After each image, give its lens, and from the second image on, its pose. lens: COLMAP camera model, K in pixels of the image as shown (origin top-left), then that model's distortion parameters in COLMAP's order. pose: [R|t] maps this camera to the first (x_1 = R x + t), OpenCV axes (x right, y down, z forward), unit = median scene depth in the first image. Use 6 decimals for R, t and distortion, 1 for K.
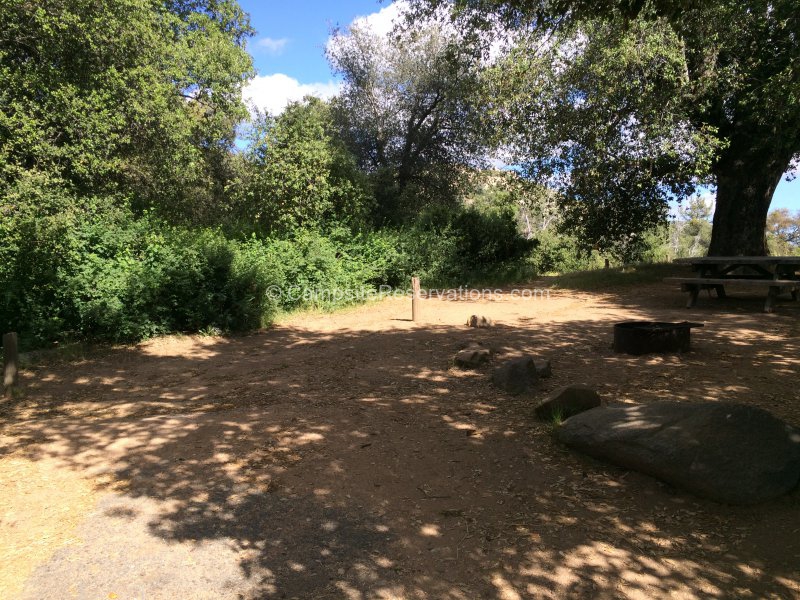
lens RADIAL K [[679.8, 0, 398.8], [0, 679.8, 301.4], [0, 0, 1]] dist [0.096916, -0.117284]
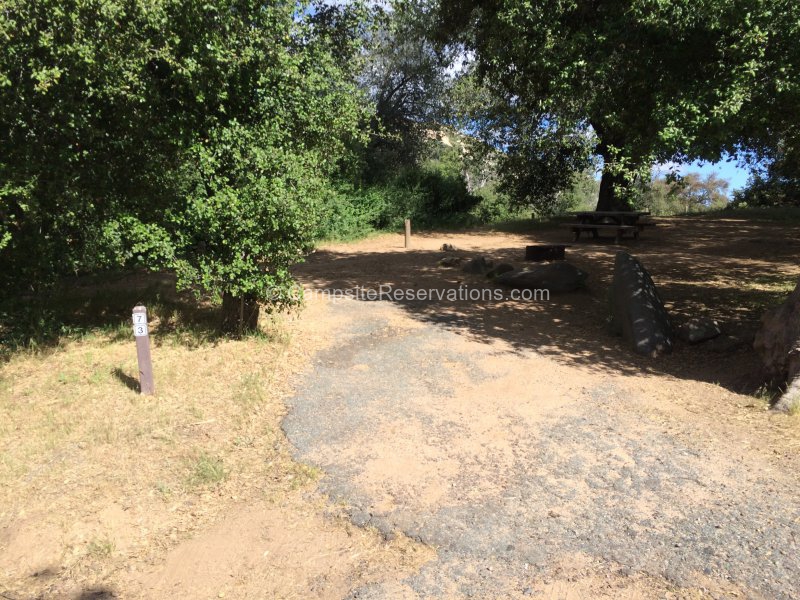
lens RADIAL K [[679.8, 0, 398.8], [0, 679.8, 301.4], [0, 0, 1]] dist [0.096916, -0.117284]
pose [[0.995471, 0.014865, 0.093891, -0.135517], [-0.021317, 0.997451, 0.068099, 0.045338], [-0.092640, -0.069792, 0.993251, -0.553359]]
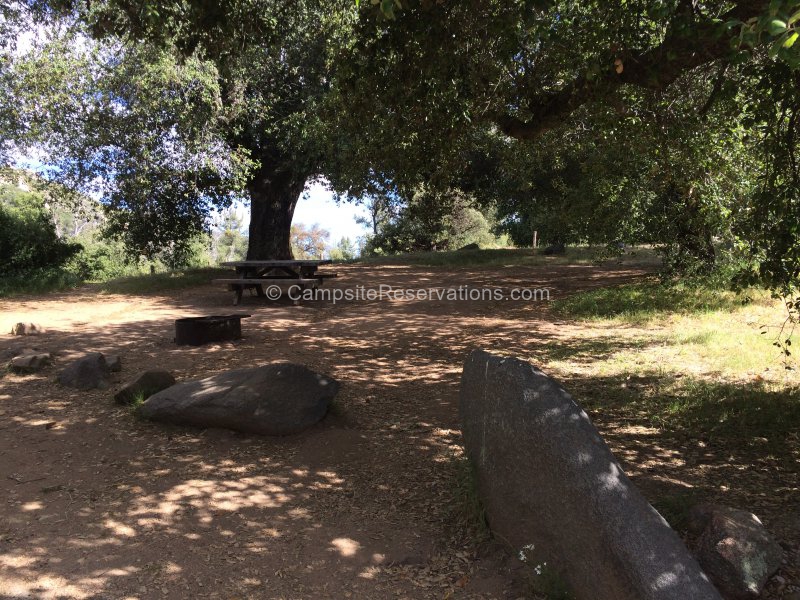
lens RADIAL K [[679.8, 0, 398.8], [0, 679.8, 301.4], [0, 0, 1]] dist [0.096916, -0.117284]
pose [[0.798032, -0.040035, 0.601284, -0.040906], [0.048119, 0.998838, 0.002640, 0.012476], [-0.600691, 0.026826, 0.799031, -0.063170]]
